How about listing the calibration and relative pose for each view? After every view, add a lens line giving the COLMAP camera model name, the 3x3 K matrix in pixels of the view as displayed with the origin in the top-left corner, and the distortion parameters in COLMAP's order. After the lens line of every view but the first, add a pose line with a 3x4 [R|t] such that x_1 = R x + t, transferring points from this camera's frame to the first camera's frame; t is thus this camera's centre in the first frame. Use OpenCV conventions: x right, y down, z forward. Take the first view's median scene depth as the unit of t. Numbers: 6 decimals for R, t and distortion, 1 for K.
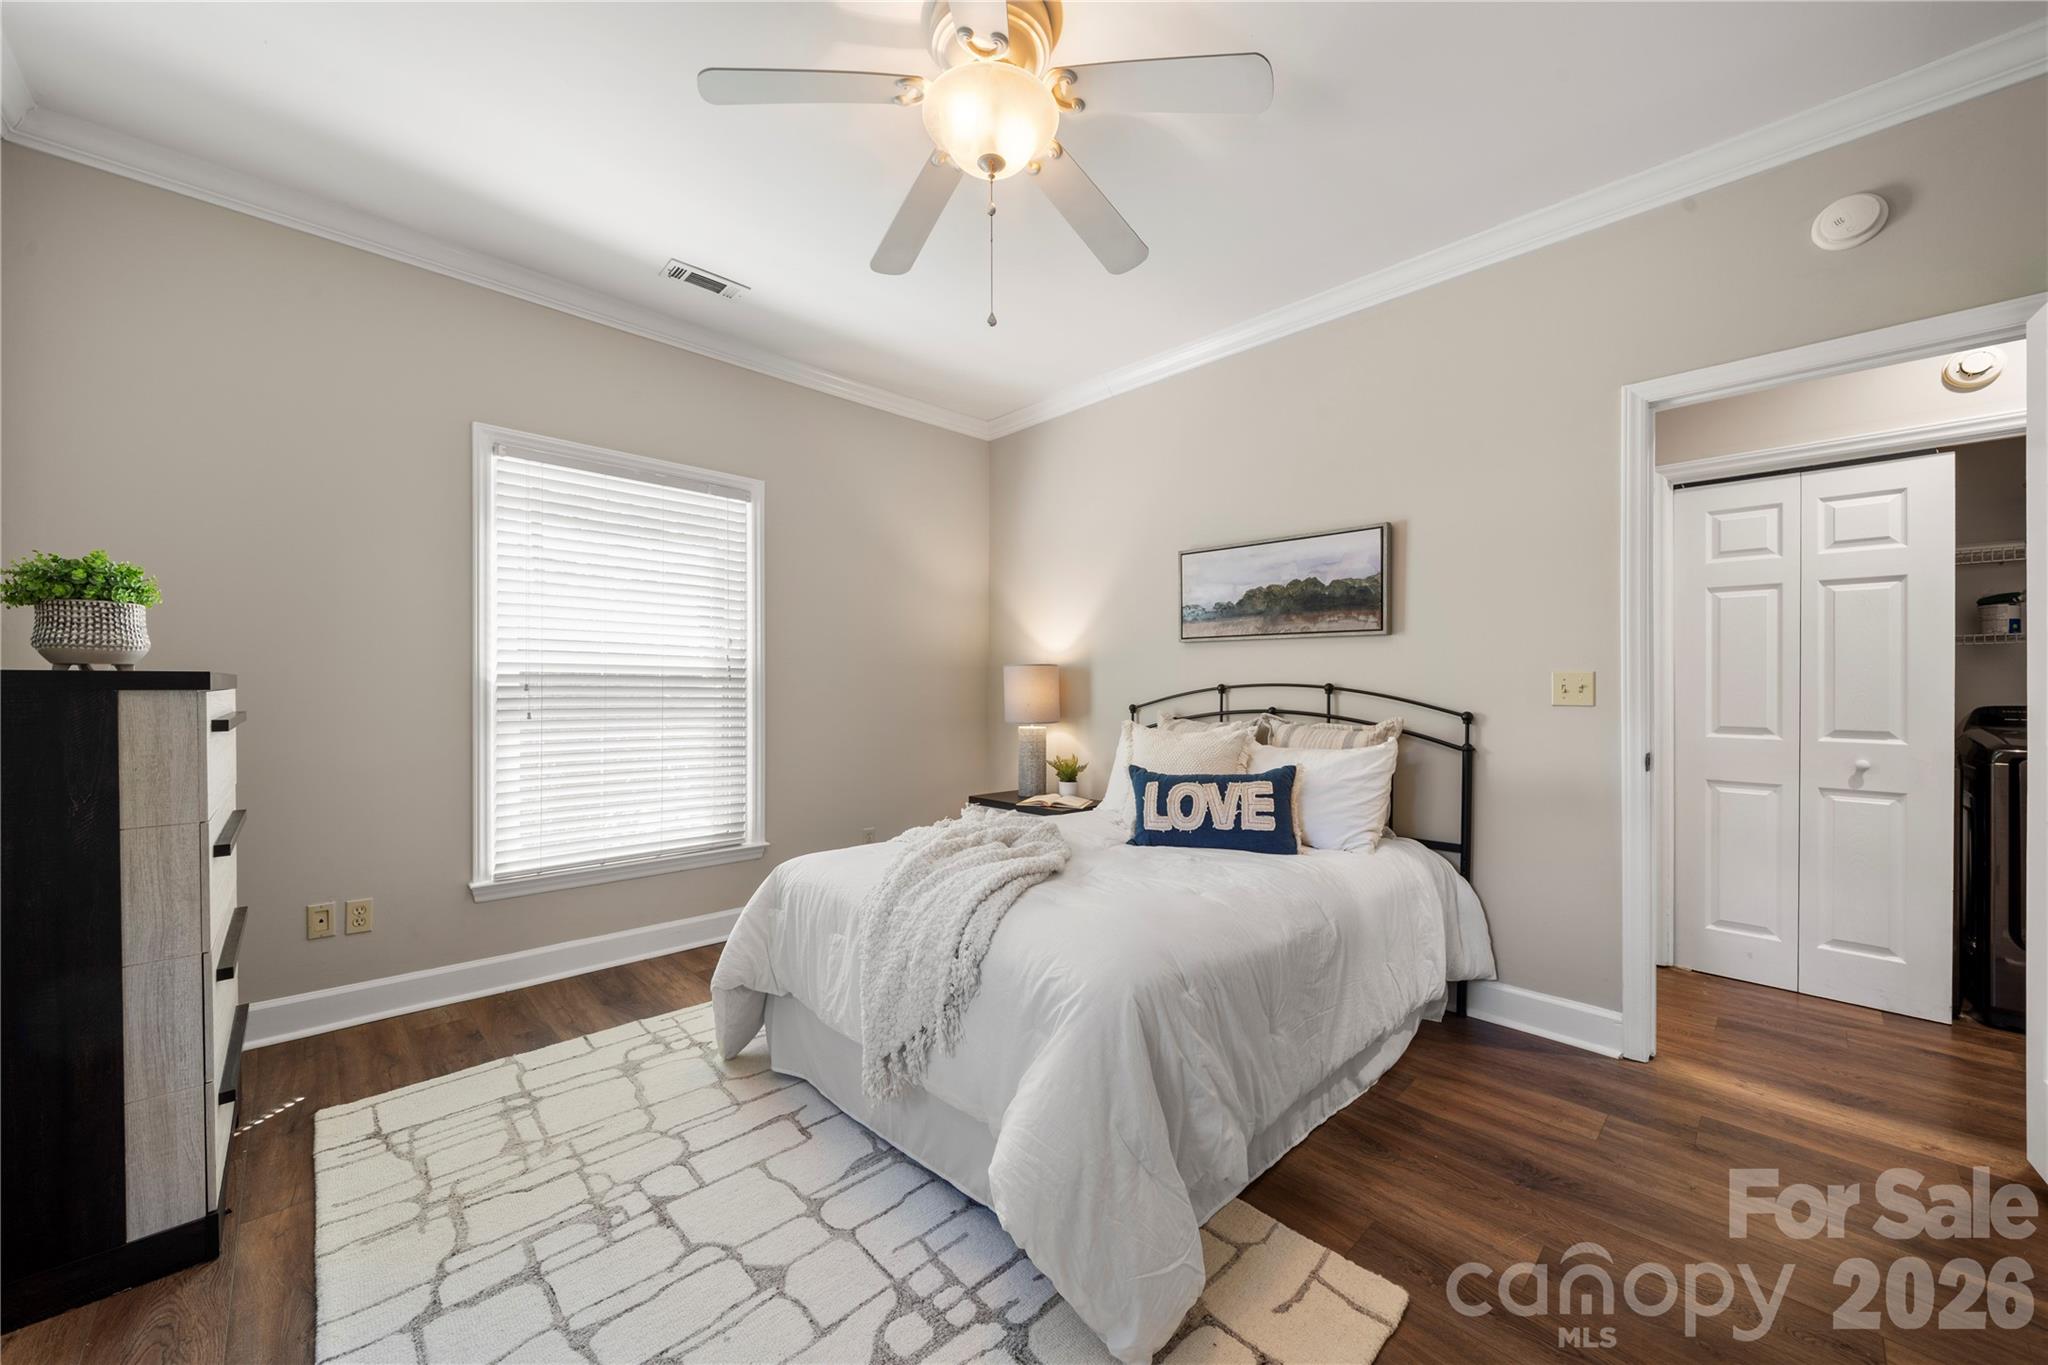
lens RADIAL K [[747.6, 0, 1024.0], [0, 747.6, 682.5], [0, 0, 1]] dist [-0.000420, -0.000029]
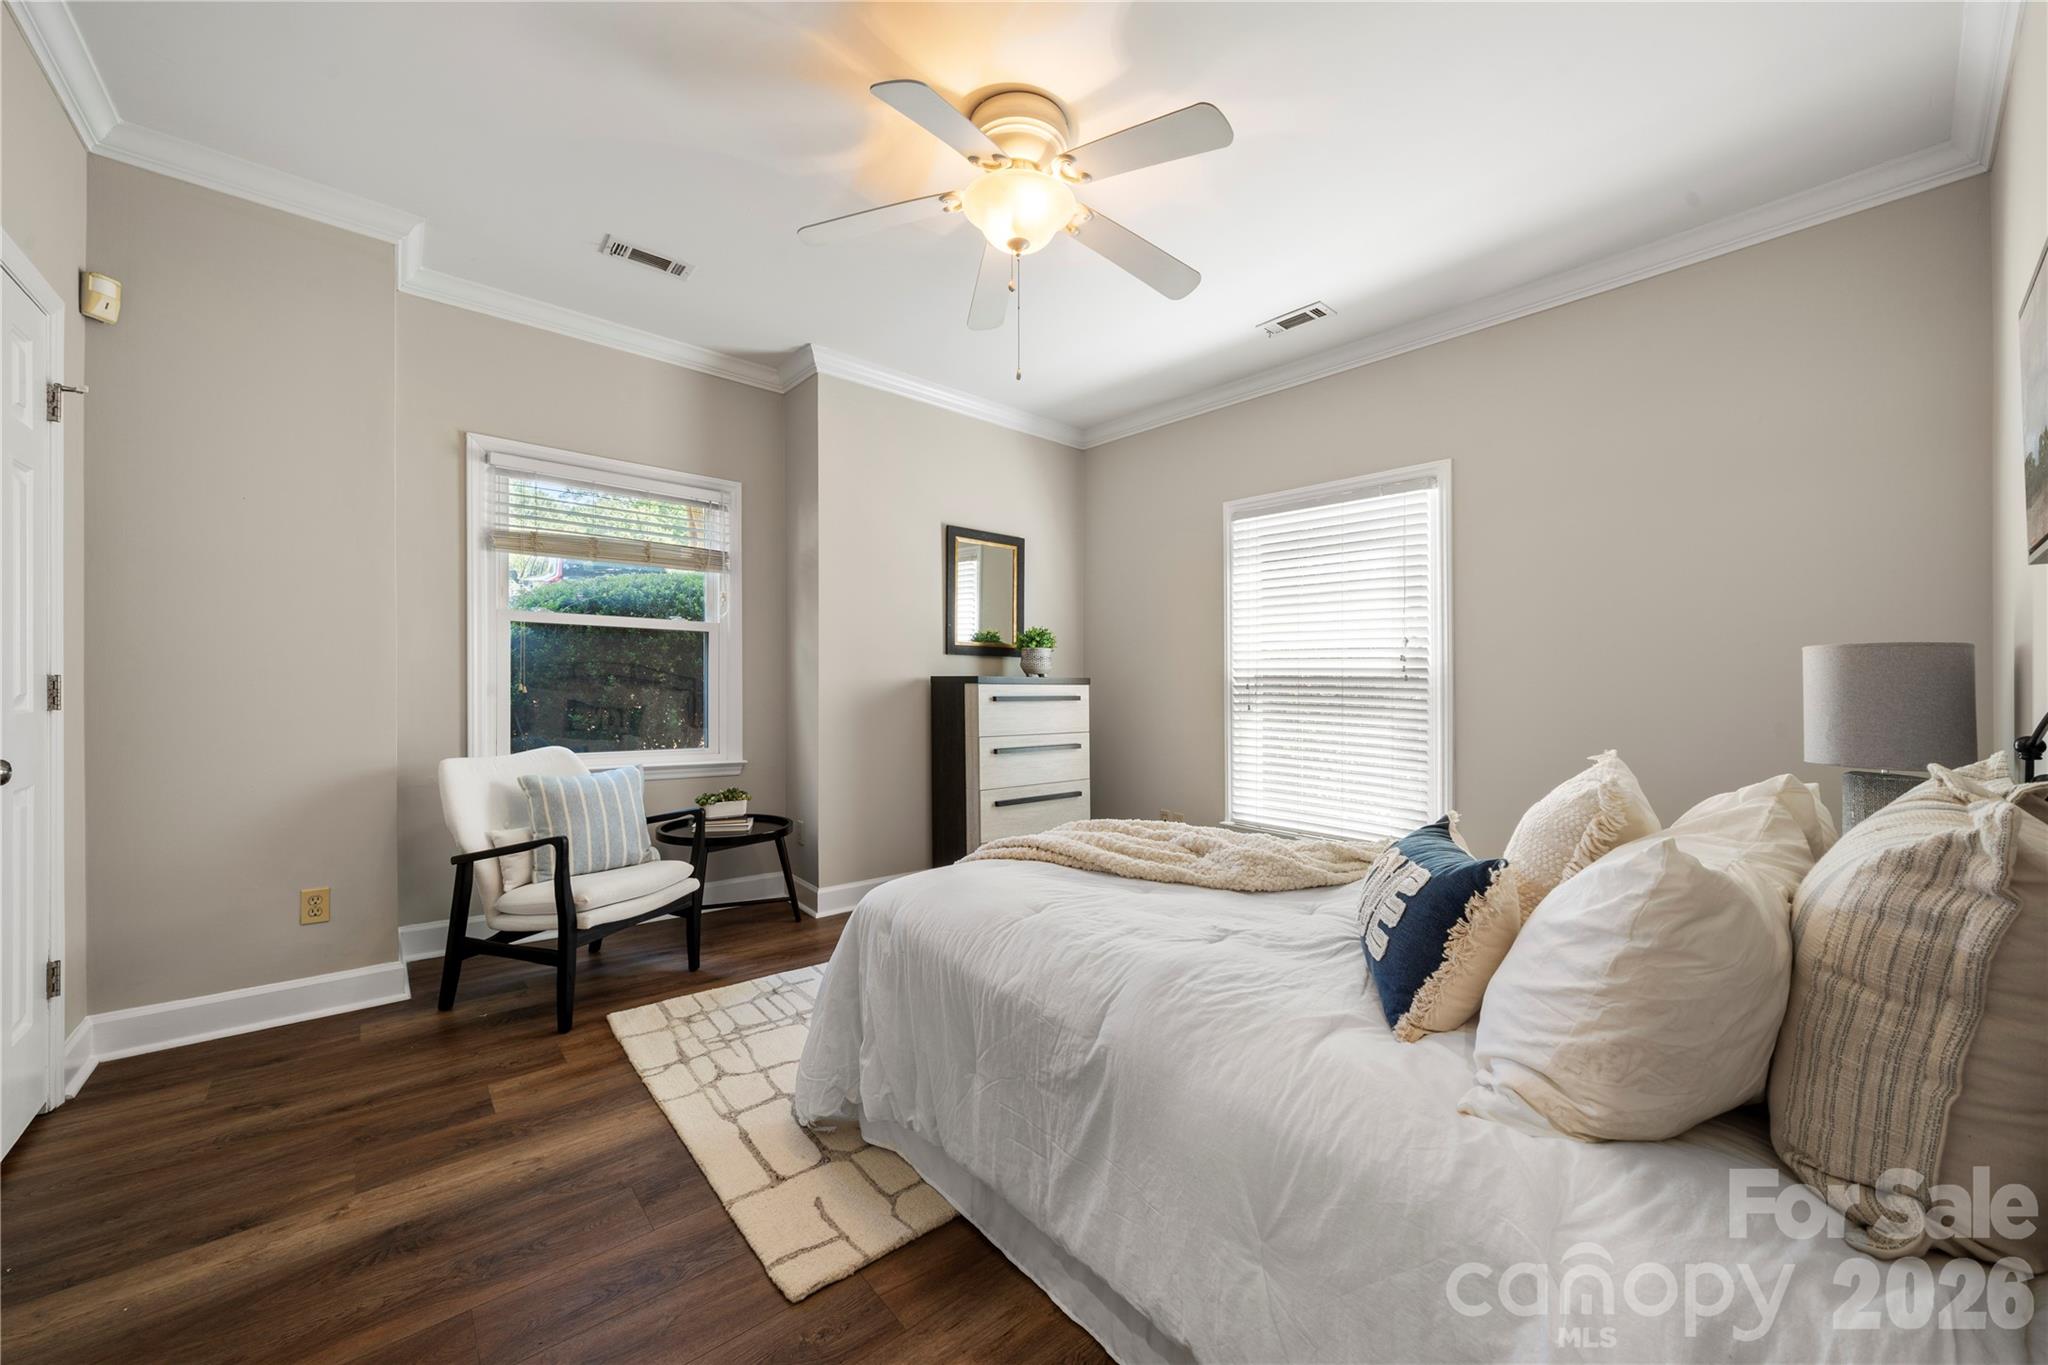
lens RADIAL K [[757.9, 0, 1020.3], [0, 757.9, 692.9], [0, 0, 1]] dist [0.000125, -0.000004]
pose [[-0.050172, 0.006995, -0.998716, 0.726742], [-0.008361, 0.999937, 0.007423, 0.012070], [0.998706, 0.008723, -0.050110, 0.658028]]
